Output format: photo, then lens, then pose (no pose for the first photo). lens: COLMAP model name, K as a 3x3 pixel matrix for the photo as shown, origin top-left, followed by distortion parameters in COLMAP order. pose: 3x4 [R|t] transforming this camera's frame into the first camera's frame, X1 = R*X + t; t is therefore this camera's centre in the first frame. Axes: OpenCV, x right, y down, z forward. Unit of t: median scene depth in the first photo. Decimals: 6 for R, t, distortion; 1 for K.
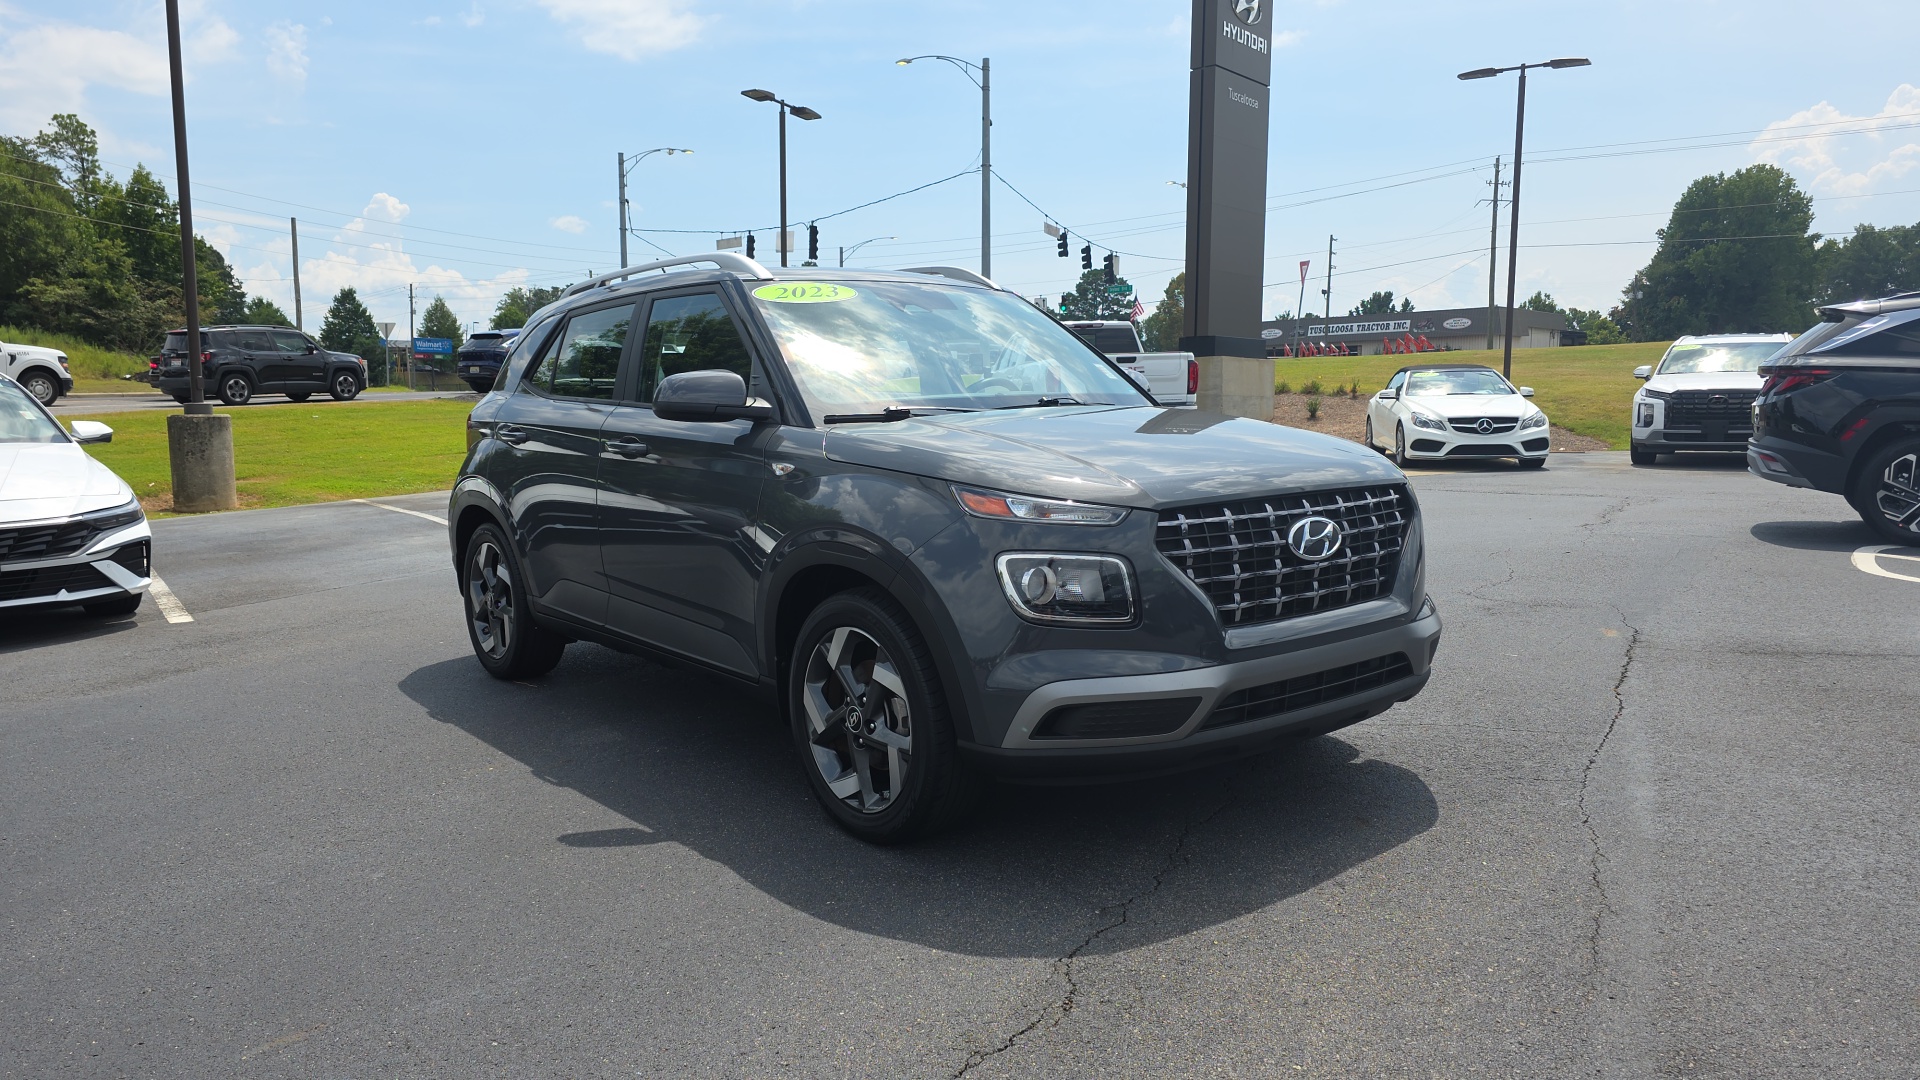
lens RADIAL K [[1268.0, 0, 916.6], [0, 1268.0, 585.6], [0, 0, 1]] dist [0.053668, -0.051012]
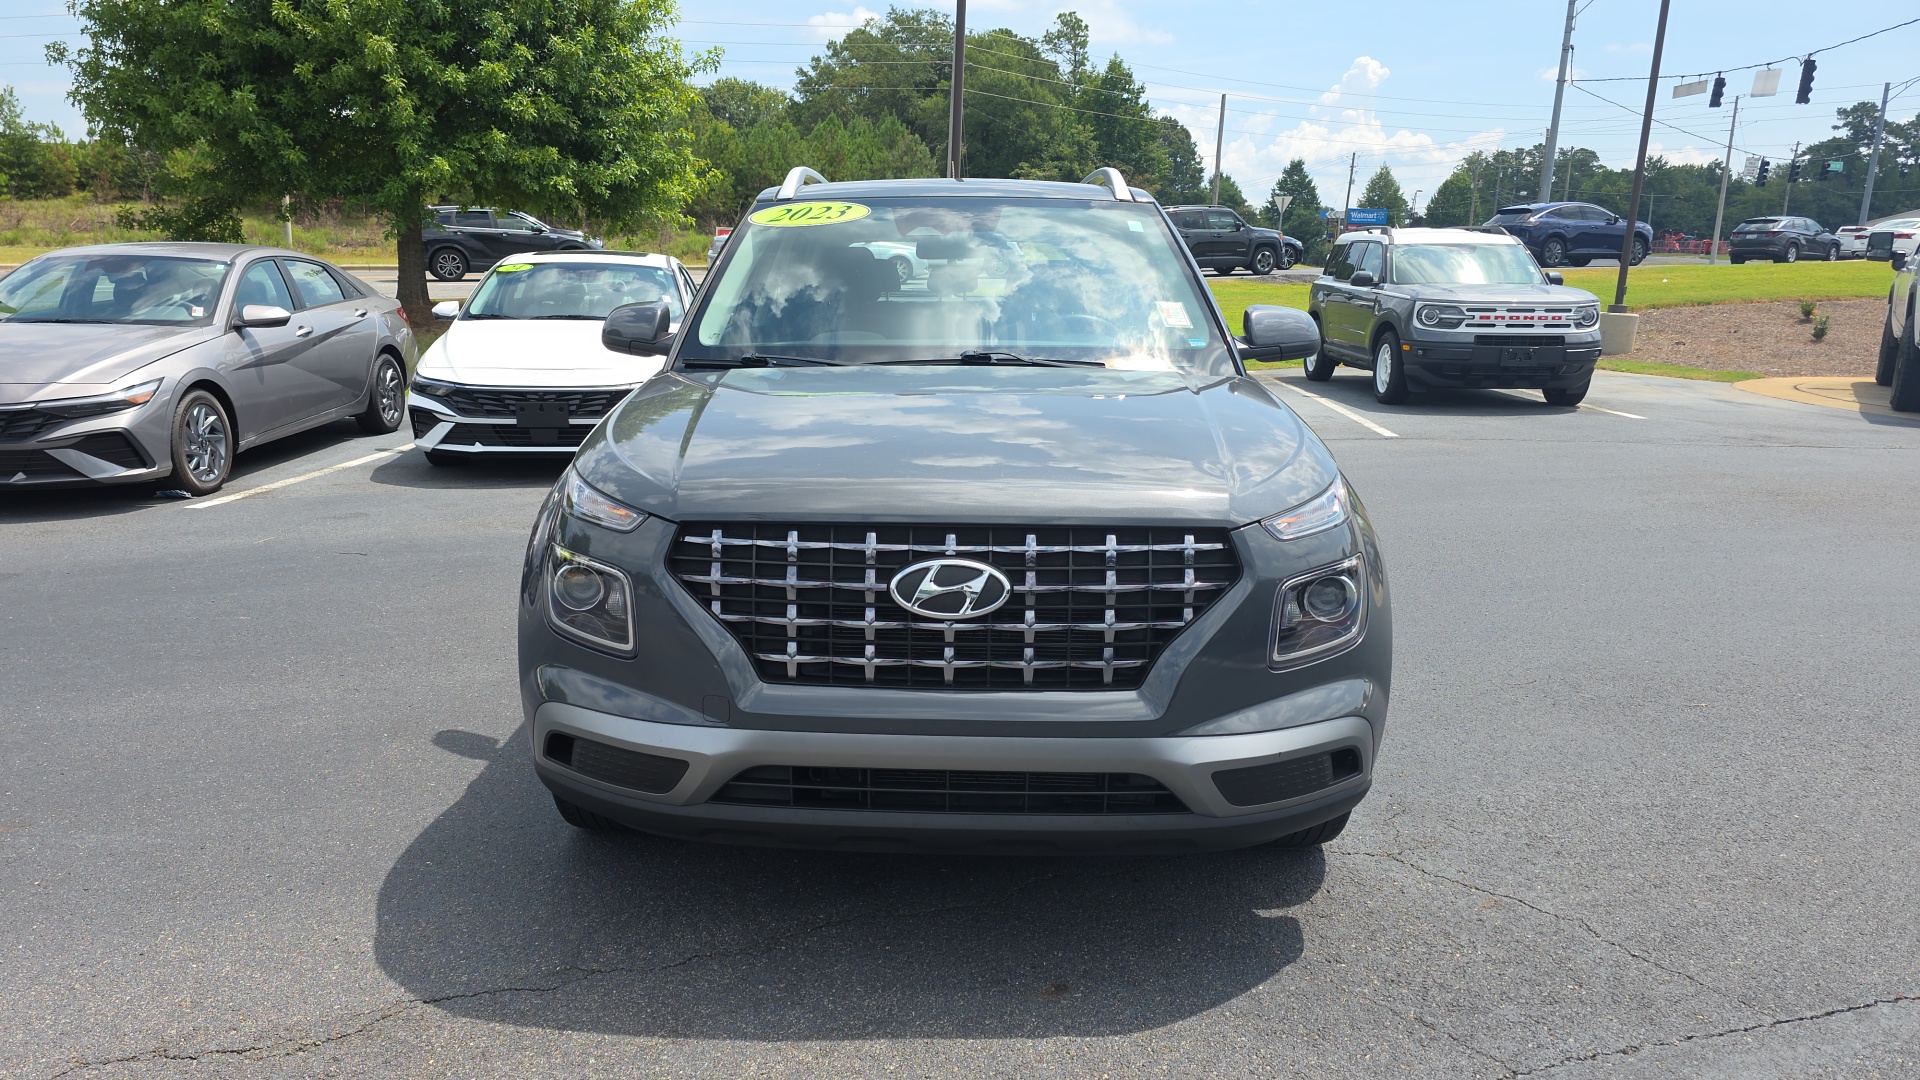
lens RADIAL K [[1268.0, 0, 916.6], [0, 1268.0, 585.6], [0, 0, 1]] dist [0.053668, -0.051012]
pose [[0.762876, 0.177595, -0.621675, 0.666445], [-0.116734, 0.983567, 0.137729, -0.121402], [0.635919, -0.032499, 0.771071, 0.394220]]
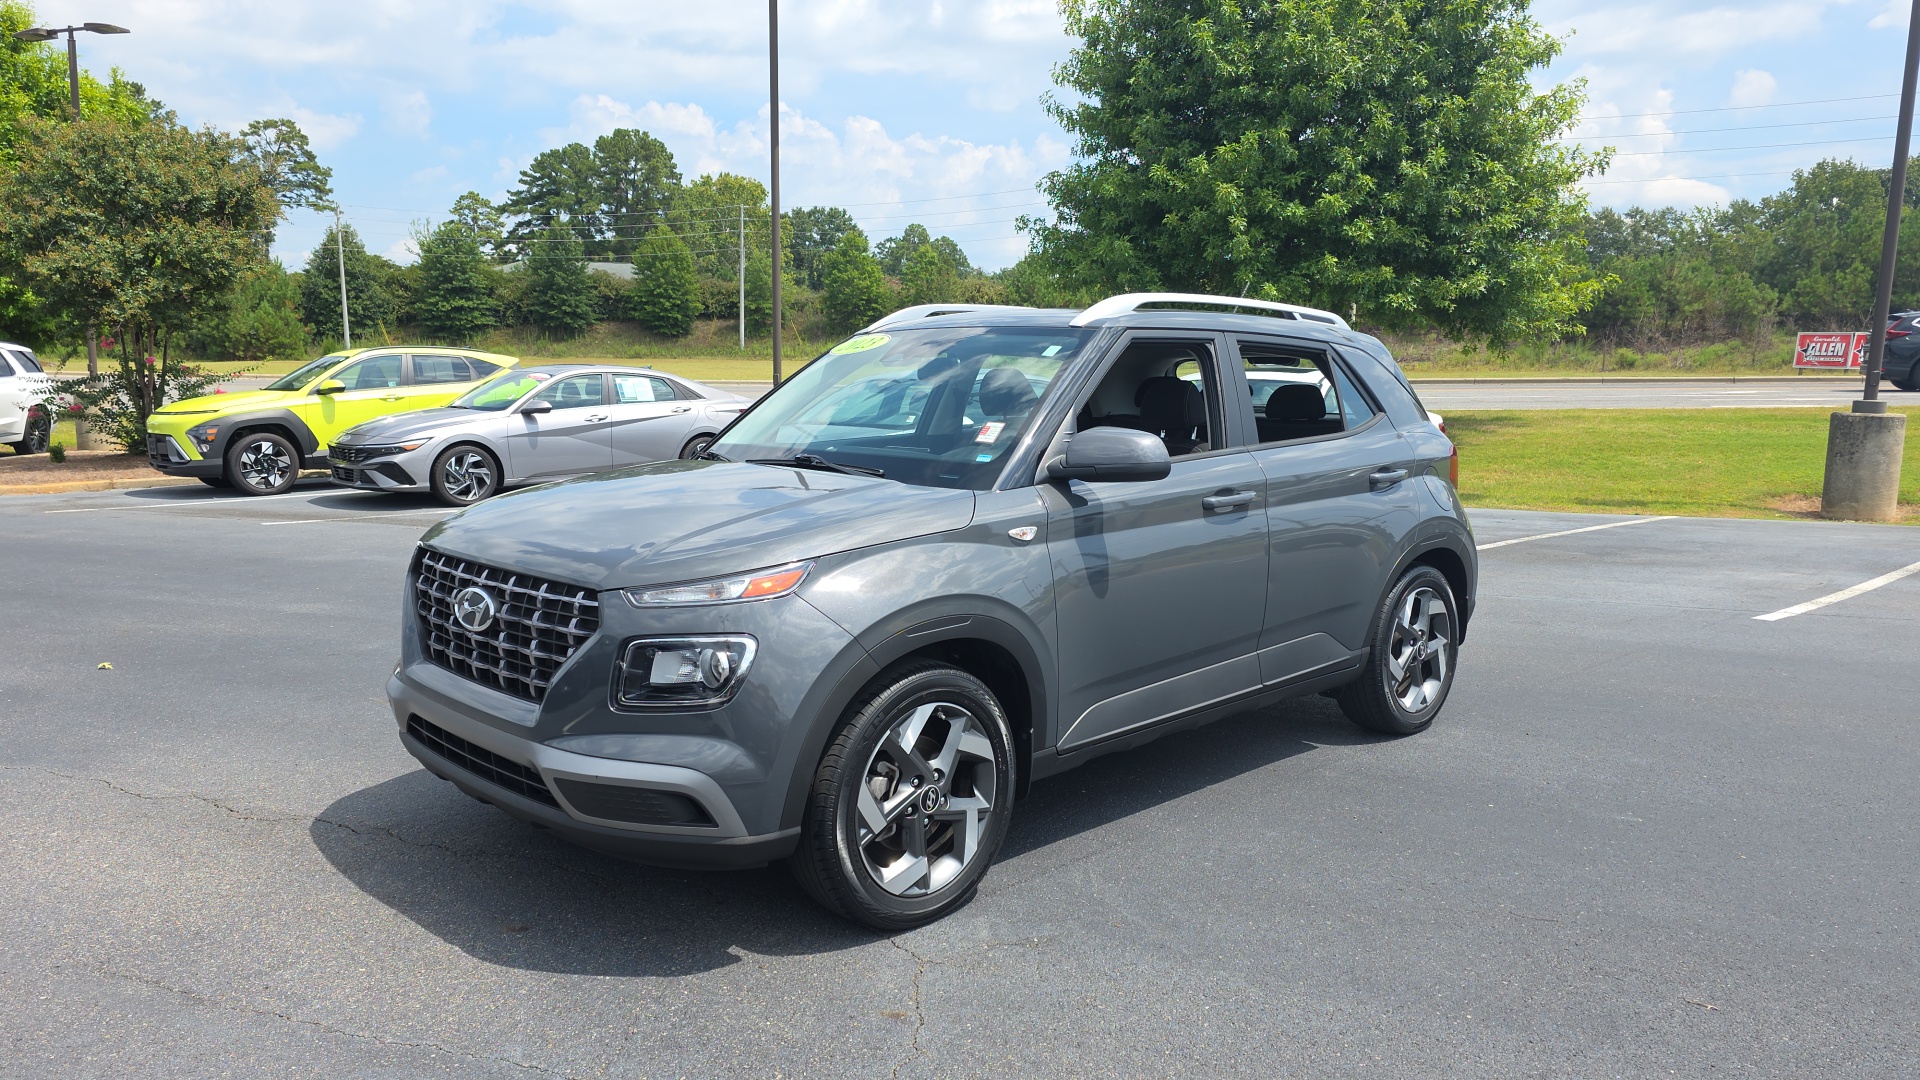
lens RADIAL K [[1305.3, 0, 959.5], [0, 1305.3, 549.8], [0, 0, 1]] dist [0.075250, -0.114822]
pose [[0.086795, 0.149934, -0.984879, 1.240478], [-0.155866, 0.978479, 0.135223, -0.258279], [0.983958, 0.141772, 0.108297, 1.134335]]
